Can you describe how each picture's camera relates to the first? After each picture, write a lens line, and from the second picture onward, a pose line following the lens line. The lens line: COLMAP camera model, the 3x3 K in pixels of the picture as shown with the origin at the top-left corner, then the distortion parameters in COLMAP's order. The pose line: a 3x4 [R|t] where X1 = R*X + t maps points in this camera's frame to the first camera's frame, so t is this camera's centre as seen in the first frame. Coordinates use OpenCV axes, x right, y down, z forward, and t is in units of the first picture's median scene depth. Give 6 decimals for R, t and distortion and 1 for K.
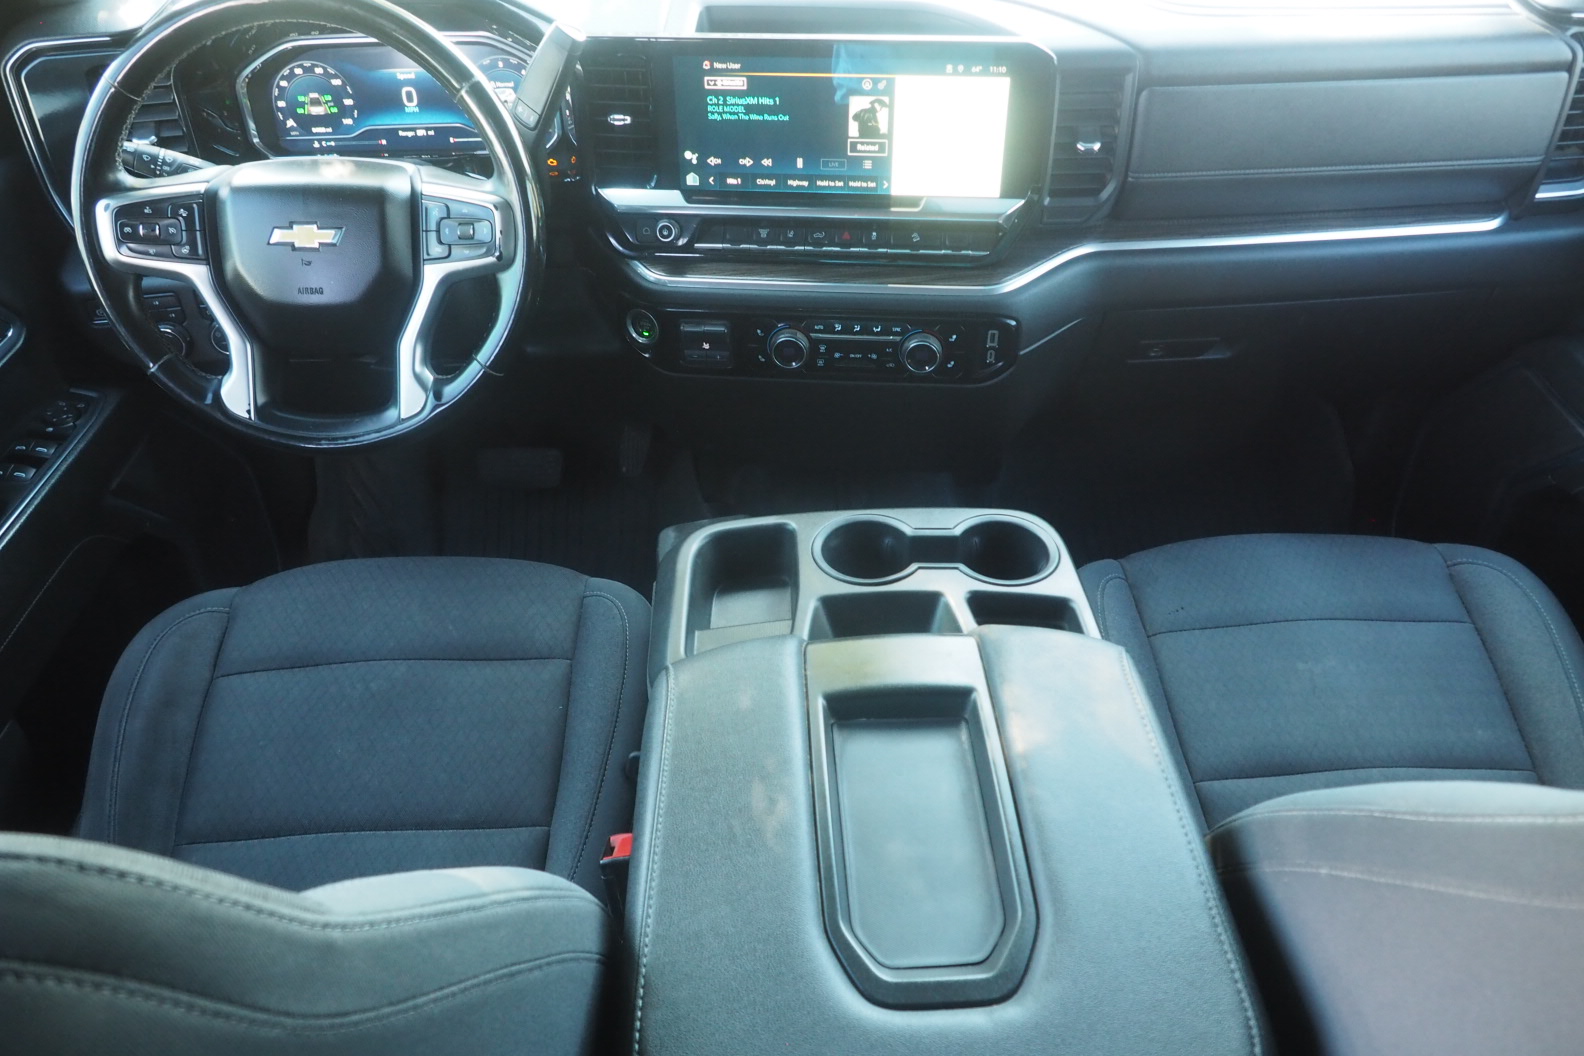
lens RADIAL K [[1136.5, 0, 802.5], [0, 1136.5, 533.5], [0, 0, 1]] dist [-0.009000, 0.001744]
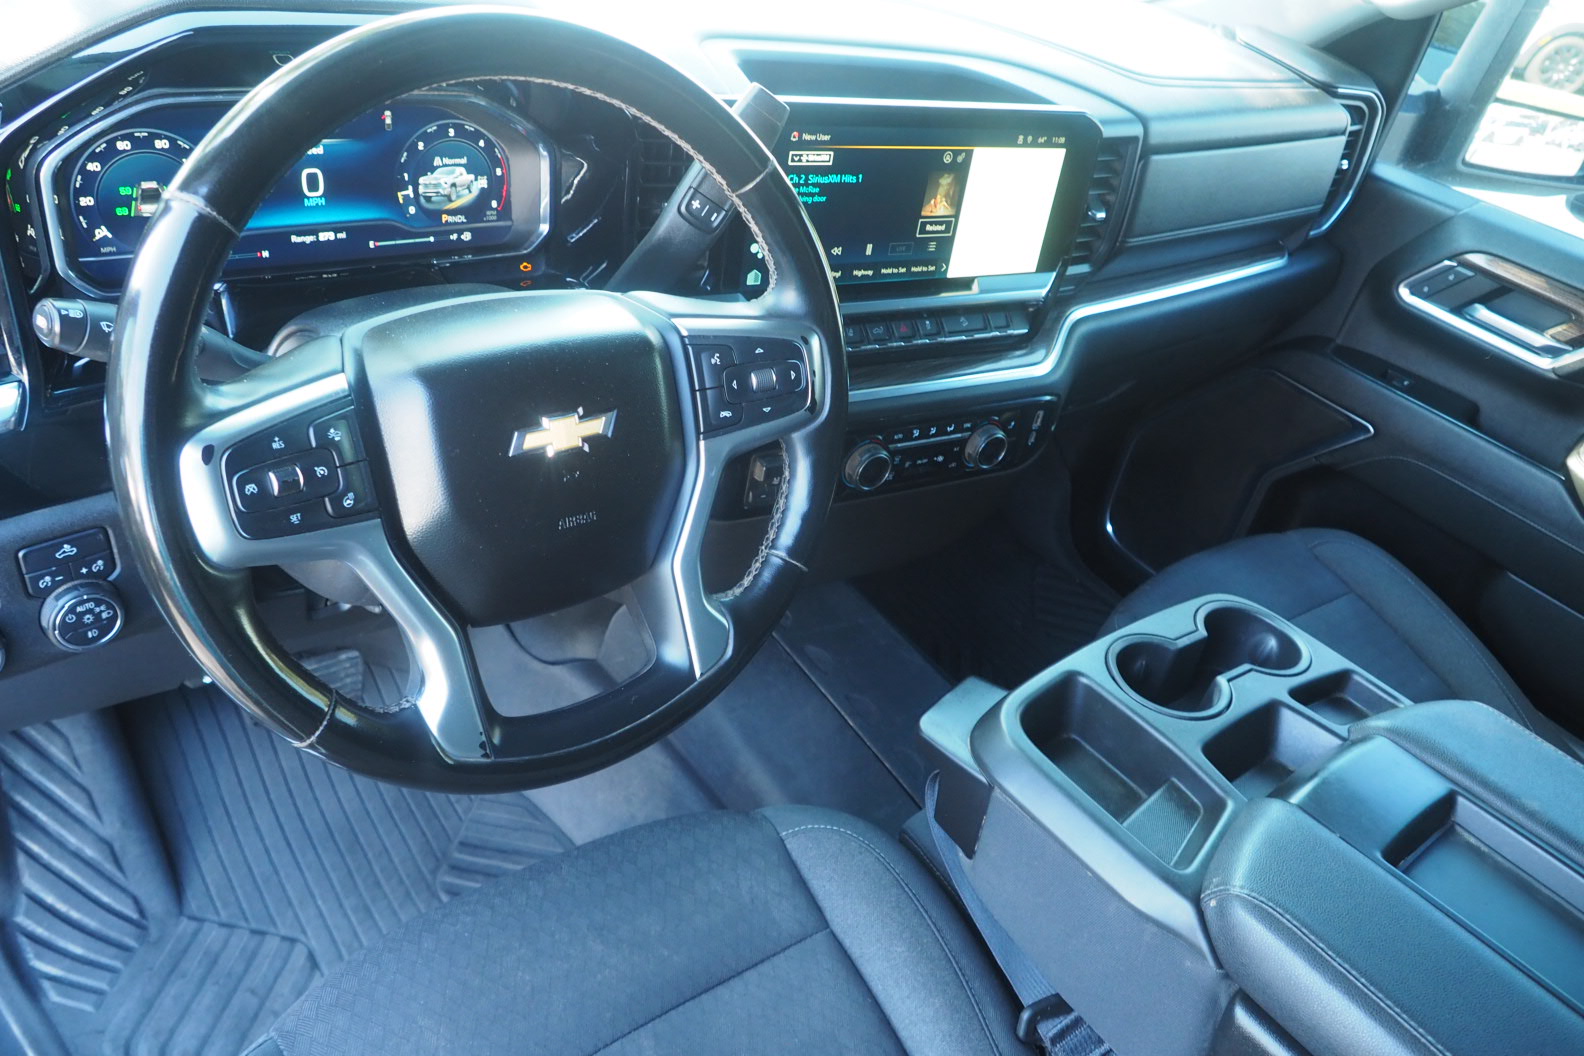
lens RADIAL K [[1148.2, 0, 792.0], [0, 1148.2, 528.0], [0, 0, 1]] dist [-0.007481, -0.003736]
pose [[0.791623, -0.202172, 0.576593, -0.573125], [0.221178, 0.974492, 0.038025, -0.168788], [-0.569573, 0.097428, 0.816146, 0.356341]]
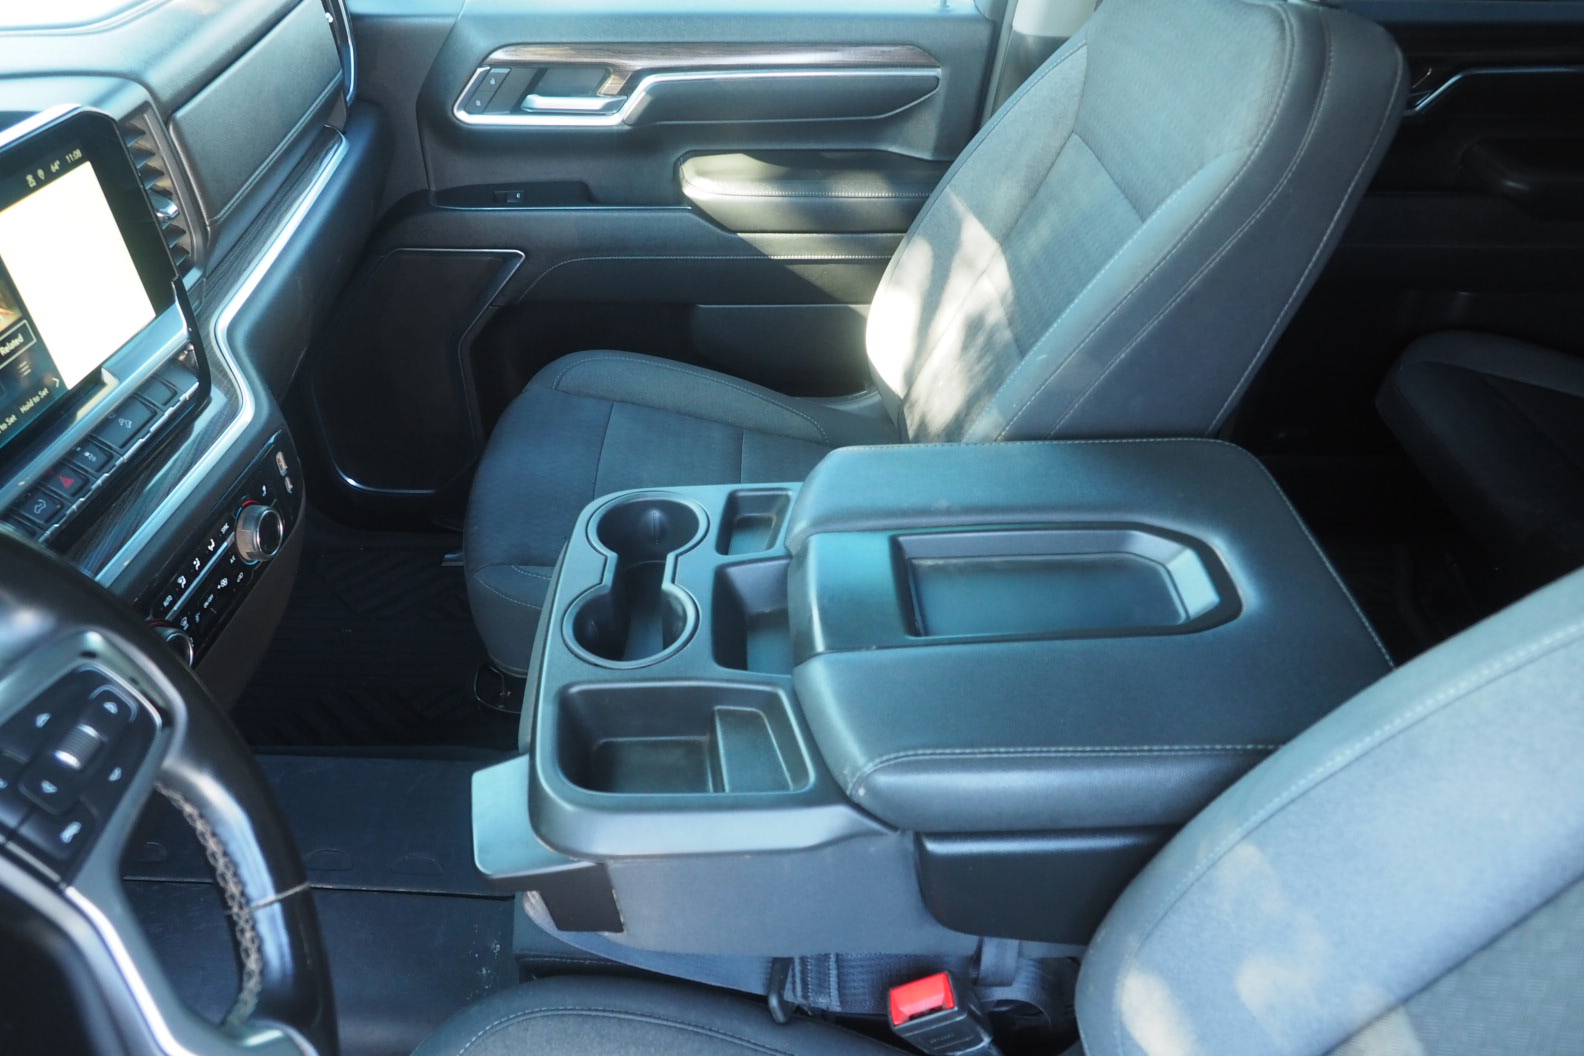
lens RADIAL K [[1146.9, 0, 799.6], [0, 1146.9, 530.9], [0, 0, 1]] dist [-0.030810, 0.001657]
pose [[-0.005090, -0.593167, 0.805063, -0.489069], [0.625926, 0.625968, 0.465168, -0.287432], [-0.779866, 0.506278, 0.368092, 0.479104]]
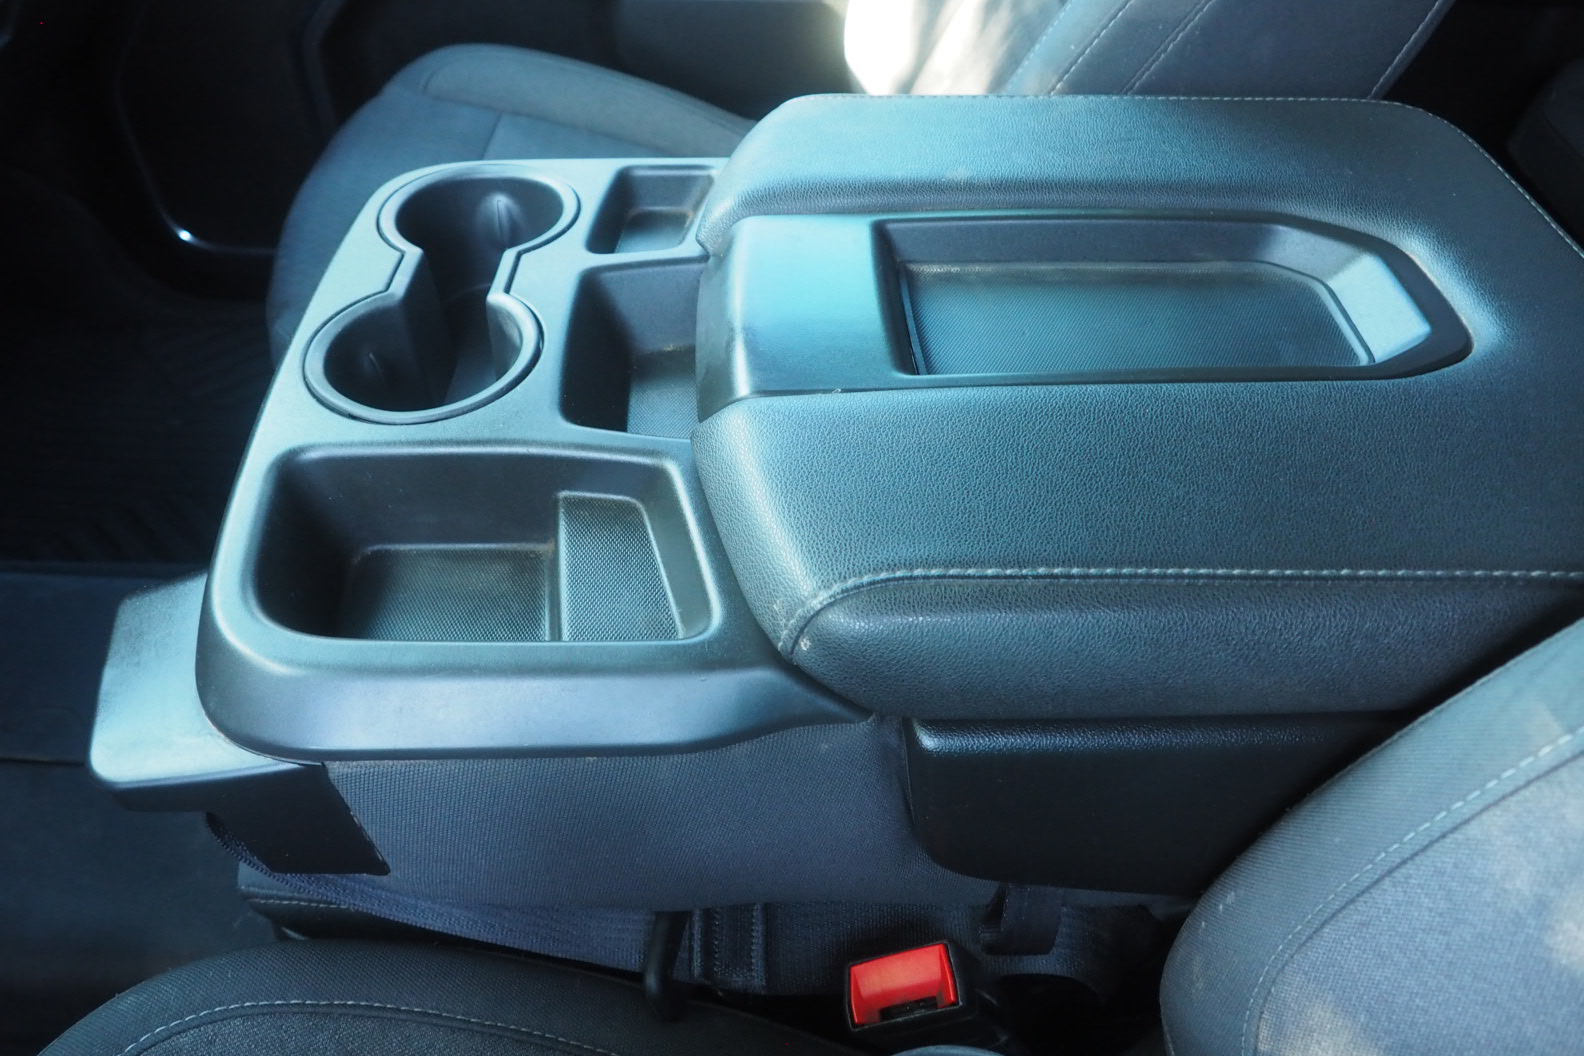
lens RADIAL K [[1146.9, 0, 799.6], [0, 1146.9, 530.9], [0, 0, 1]] dist [-0.030810, 0.001657]
pose [[-0.007544, -0.698286, 0.715779, -0.293348], [0.603278, 0.567685, 0.560169, -0.099654], [-0.797495, 0.436040, 0.416978, 0.598446]]
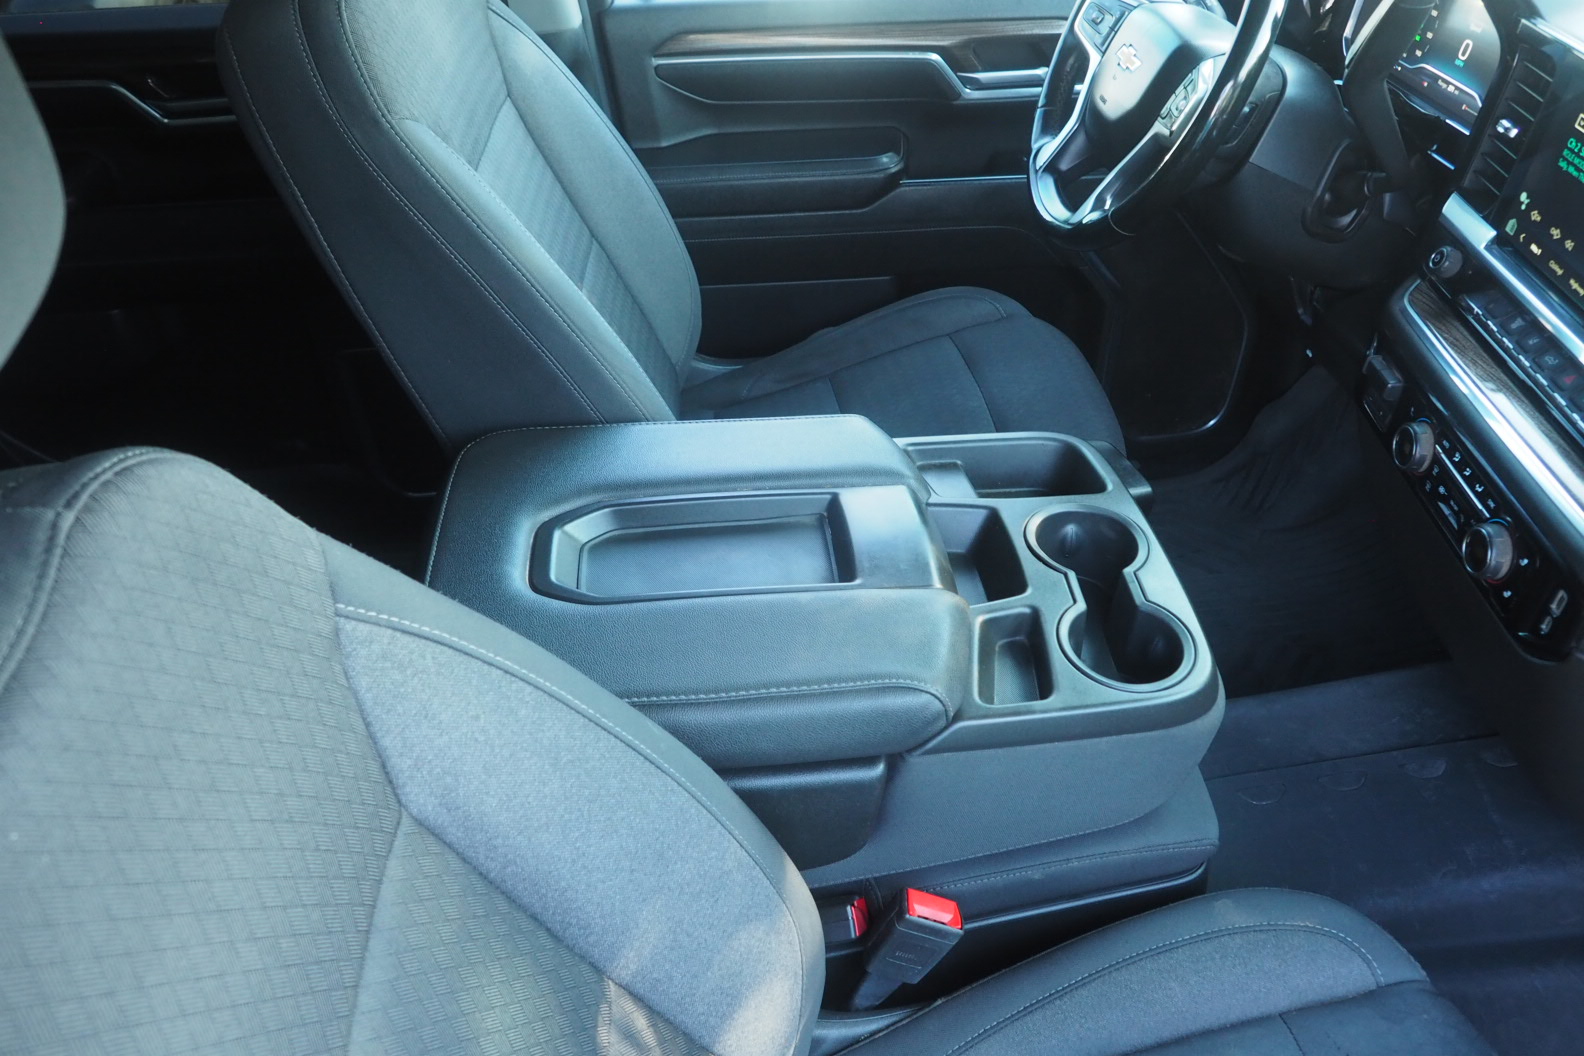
lens RADIAL K [[1196.4, 0, 793.1], [0, 1196.4, 529.4], [0, 0, 1]] dist [-0.006395, -0.000295]
pose [[0.074946, 0.620721, -0.780441, 0.667744], [-0.635445, 0.632885, 0.442341, -0.227392], [0.768501, 0.462776, 0.441866, 0.332337]]
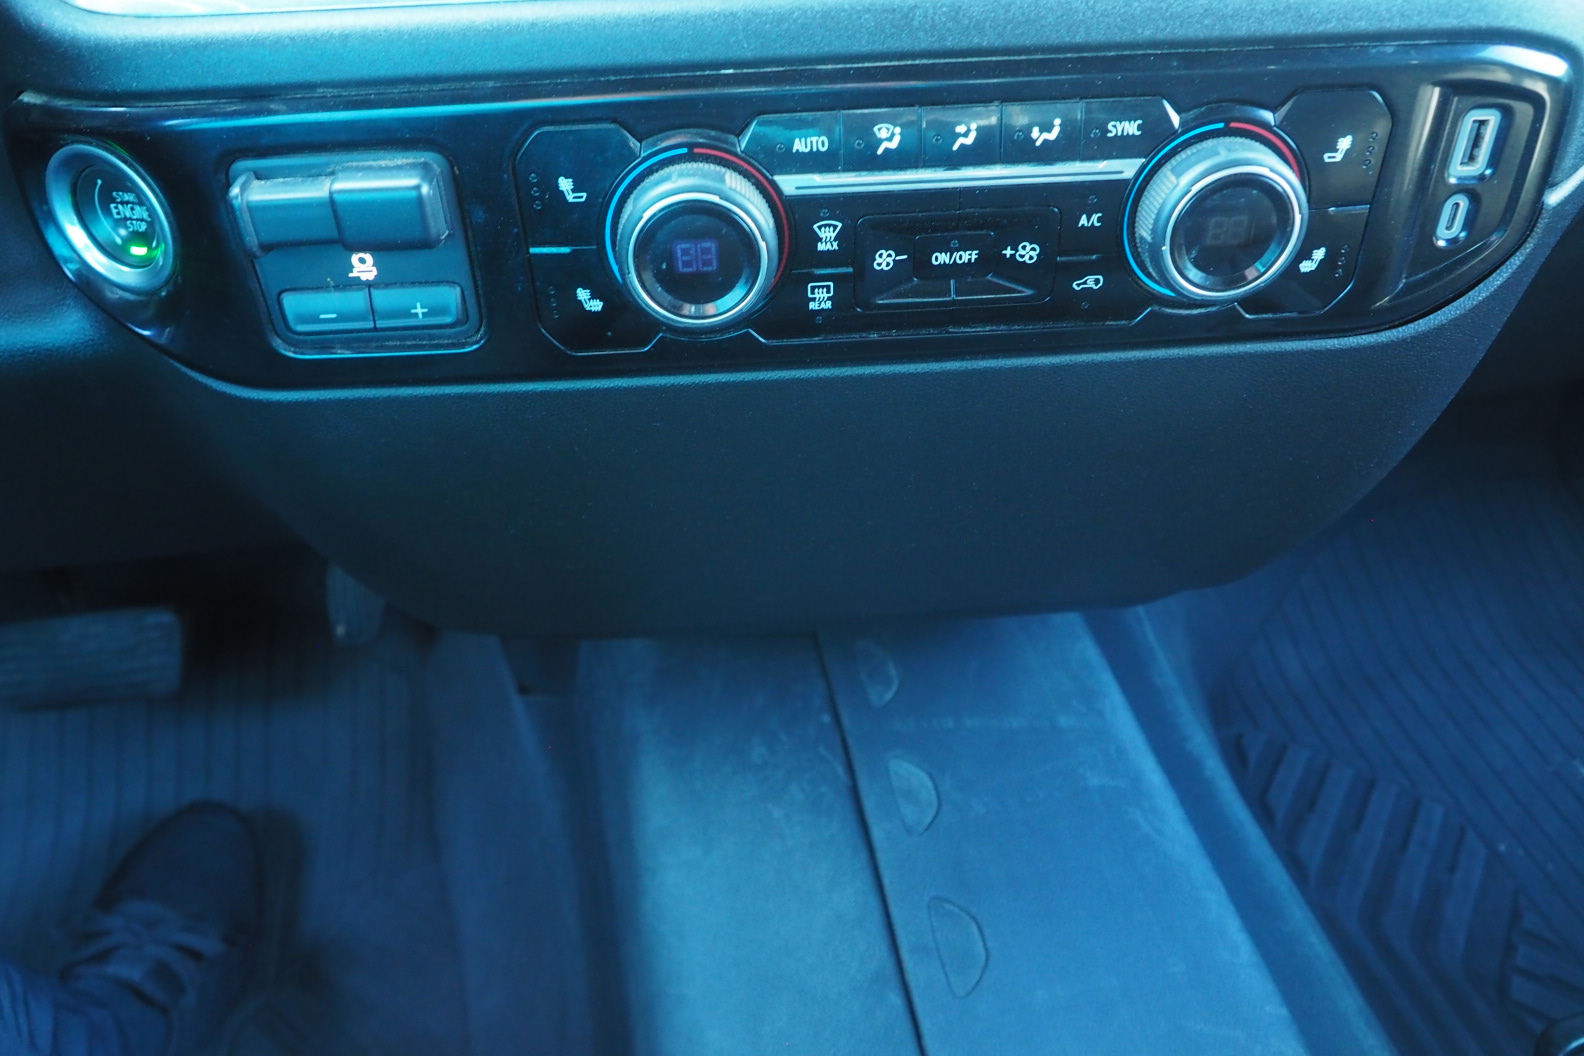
lens RADIAL K [[1136.5, 0, 802.5], [0, 1136.5, 533.5], [0, 0, 1]] dist [-0.009000, 0.001744]
pose [[0.989919, -0.099445, 0.100847, -0.020531], [0.103241, 0.994104, -0.033138, -0.092716], [-0.096957, 0.043215, 0.994350, 0.779695]]
